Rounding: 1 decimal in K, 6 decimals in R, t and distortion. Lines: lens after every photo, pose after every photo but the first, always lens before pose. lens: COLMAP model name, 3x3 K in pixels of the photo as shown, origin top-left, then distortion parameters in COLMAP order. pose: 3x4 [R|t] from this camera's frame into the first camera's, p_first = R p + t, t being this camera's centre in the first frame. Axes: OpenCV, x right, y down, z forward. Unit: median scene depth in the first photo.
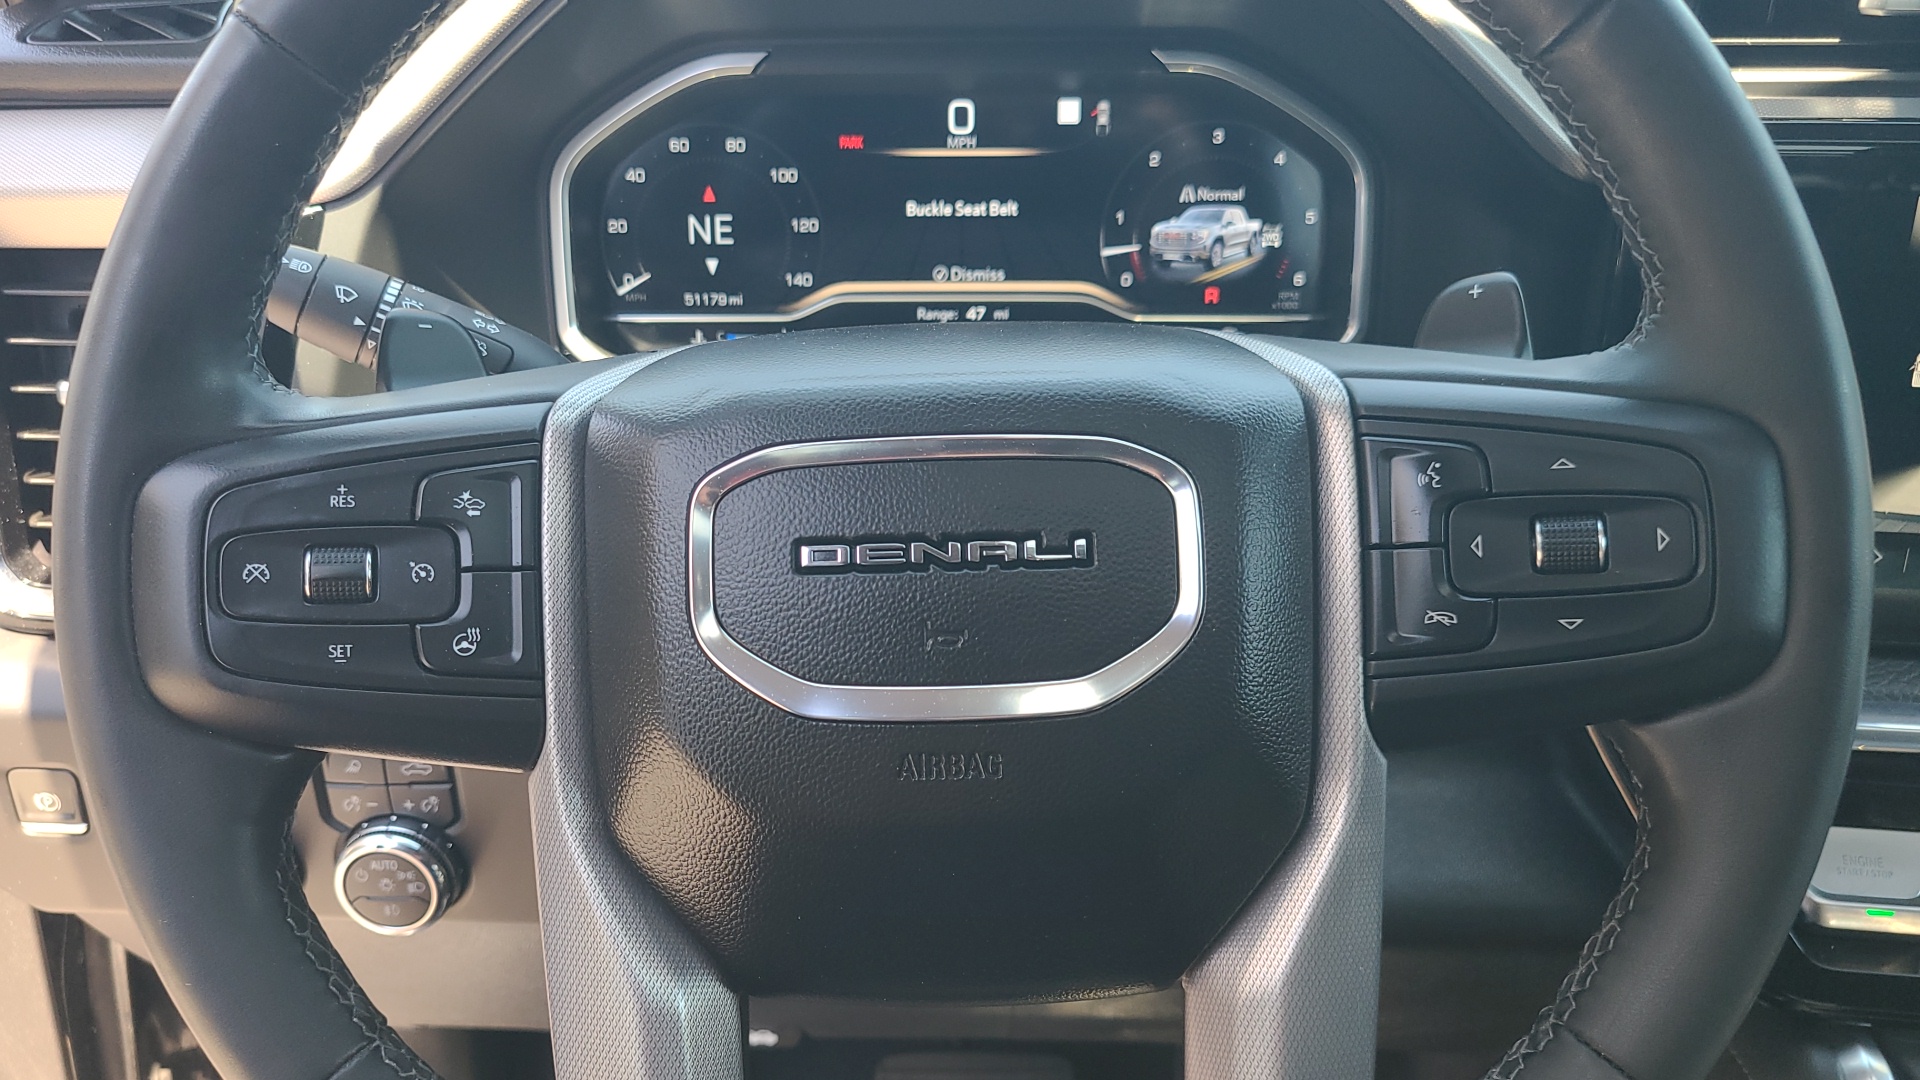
lens RADIAL K [[1500.1, 0, 938.9], [0, 1500.1, 548.8], [0, 0, 1]] dist [0.031545, -0.012623]
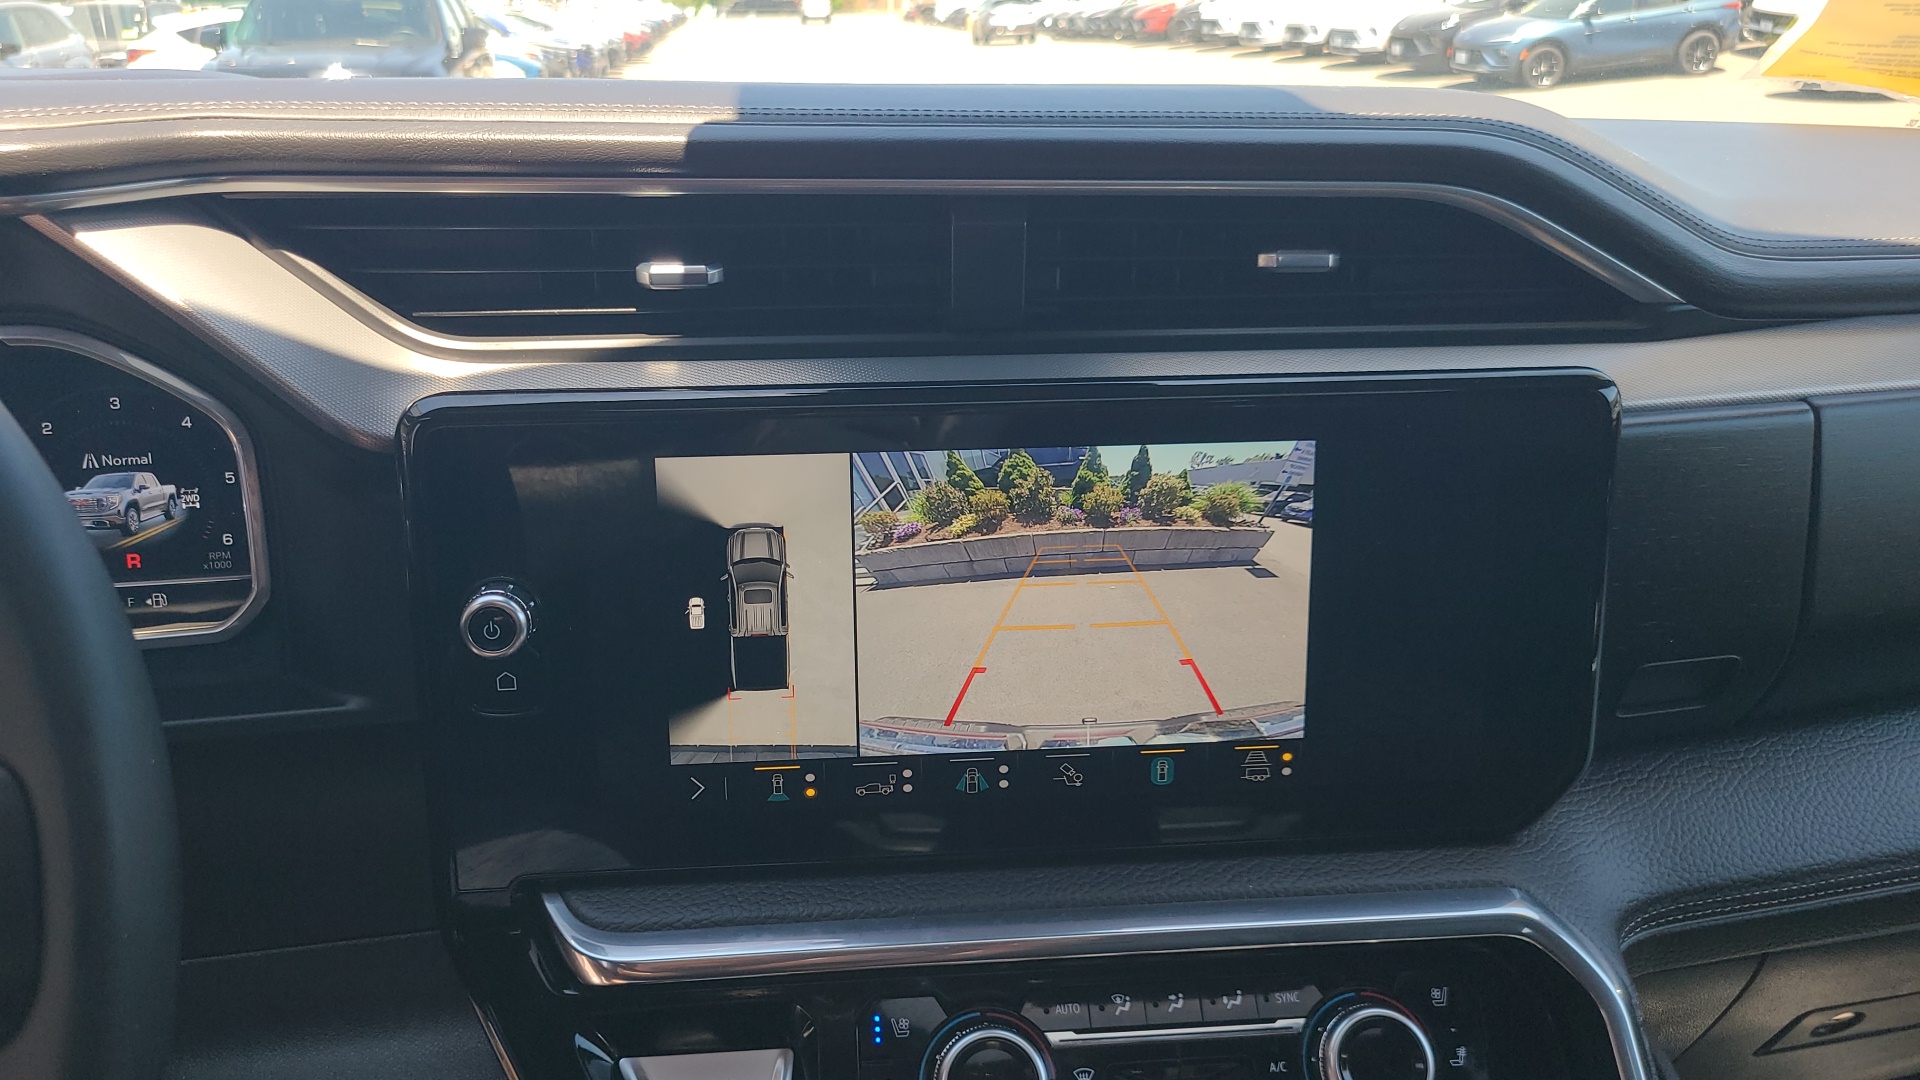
lens RADIAL K [[1500.1, 0, 938.9], [0, 1500.1, 548.8], [0, 0, 1]] dist [0.031545, -0.012623]
pose [[0.974033, -0.064787, 0.216939, 0.671821], [0.086422, 0.992024, -0.091764, -0.058621], [-0.209263, 0.108129, 0.971863, -0.082672]]
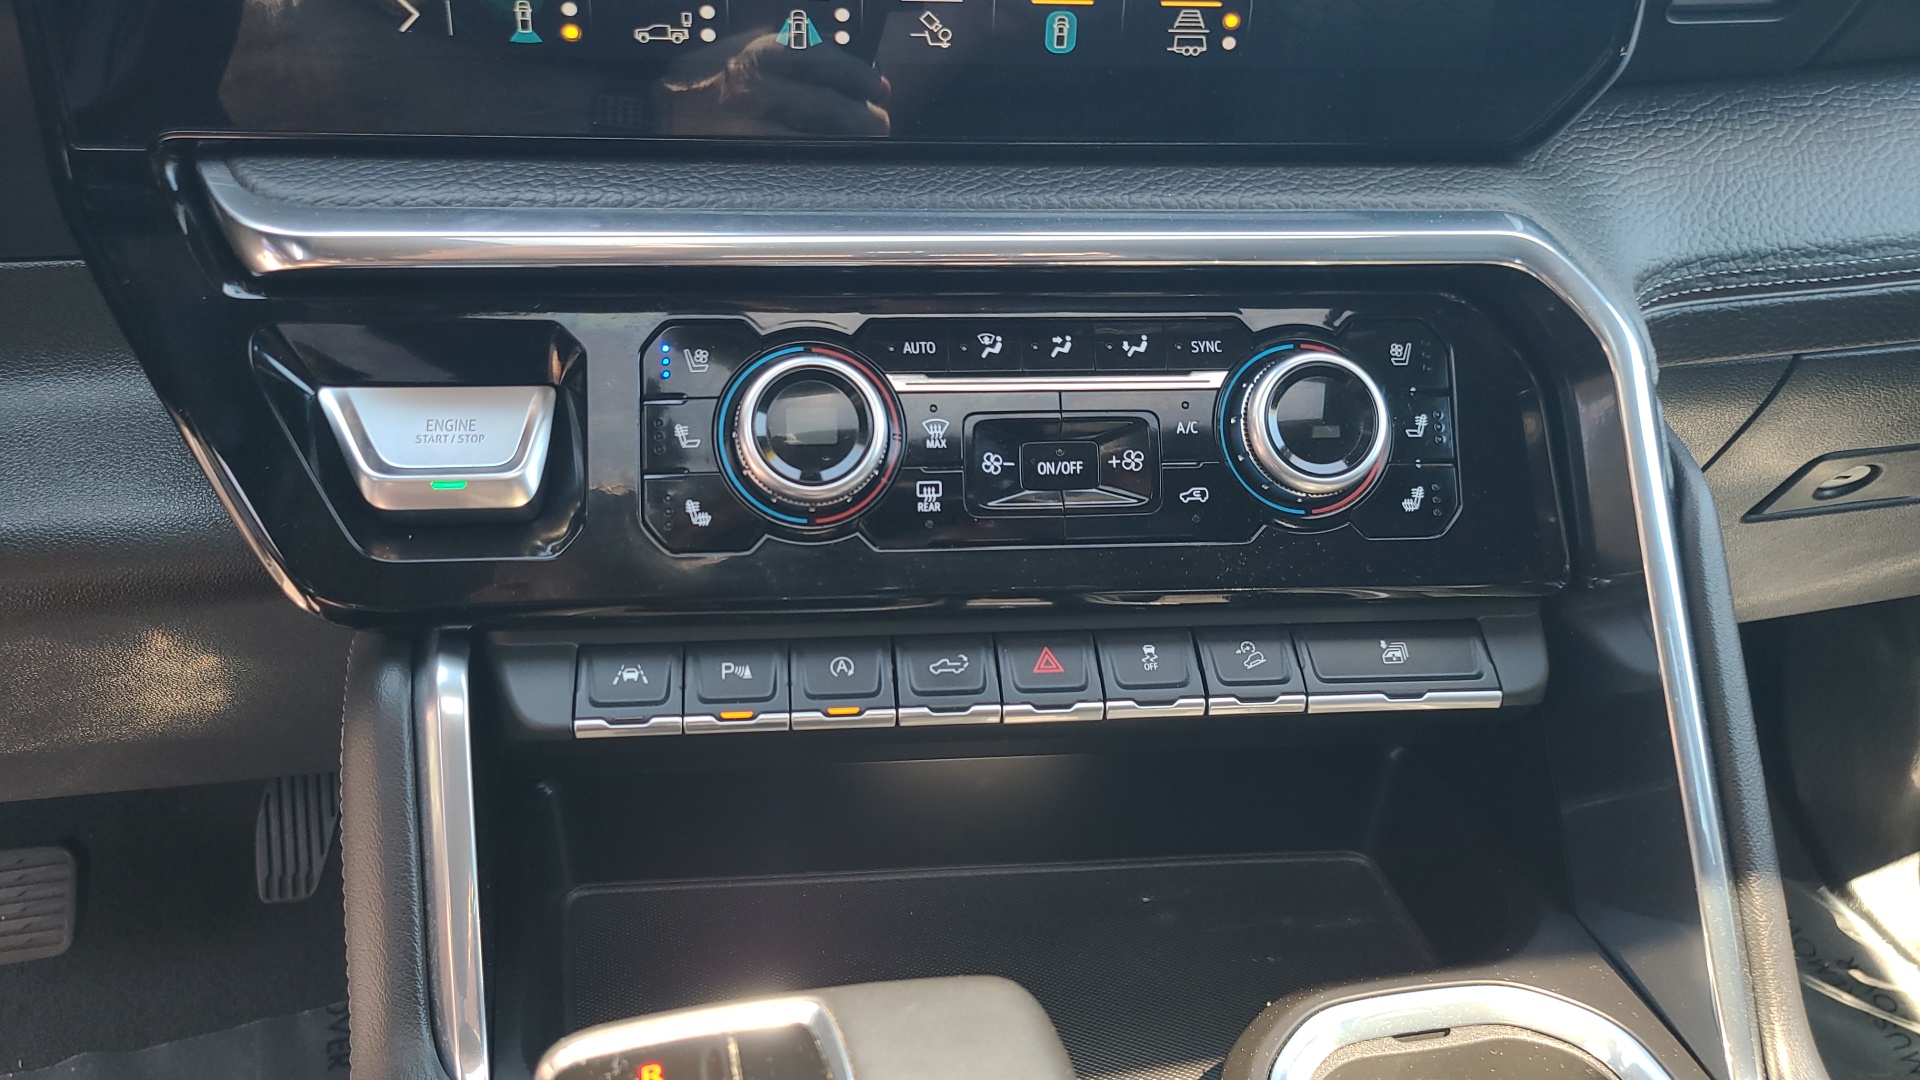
lens RADIAL K [[1500.1, 0, 938.9], [0, 1500.1, 548.8], [0, 0, 1]] dist [0.031545, -0.012623]
pose [[0.968236, -0.083618, 0.235643, 0.800763], [0.054819, 0.990486, 0.126226, 0.223634], [-0.243956, -0.109299, 0.963607, 0.220346]]
